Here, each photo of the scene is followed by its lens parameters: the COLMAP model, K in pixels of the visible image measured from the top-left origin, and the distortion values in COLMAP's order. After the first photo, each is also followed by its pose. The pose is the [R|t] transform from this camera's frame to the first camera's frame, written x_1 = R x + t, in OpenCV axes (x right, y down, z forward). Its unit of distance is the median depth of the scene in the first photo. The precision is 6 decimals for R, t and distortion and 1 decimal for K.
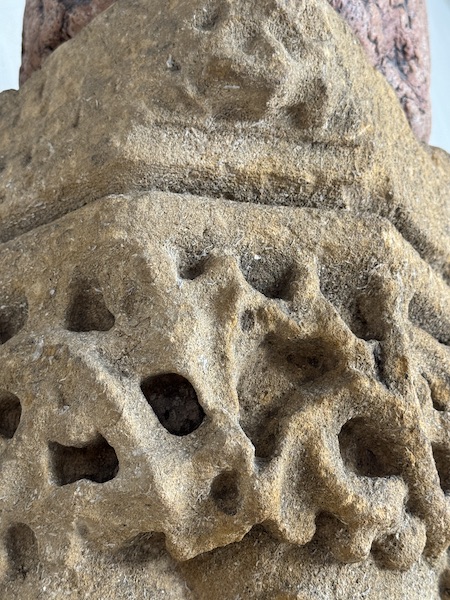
lens RADIAL K [[916.5, 0, 225.2], [0, 916.5, 300.8], [0, 0, 1]] dist [0.090579, 0.000000]
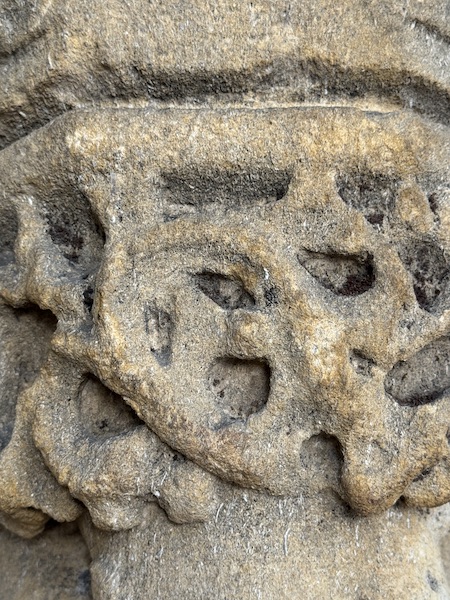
lens RADIAL K [[916.5, 0, 224.8], [0, 916.5, 299.2], [0, 0, 1]] dist [0.090579, 0.000000]
pose [[0.619182, -0.236540, -0.748774, 0.806102], [0.436129, 0.896547, 0.077425, 0.049156], [0.652997, -0.374502, 0.658288, 0.489822]]
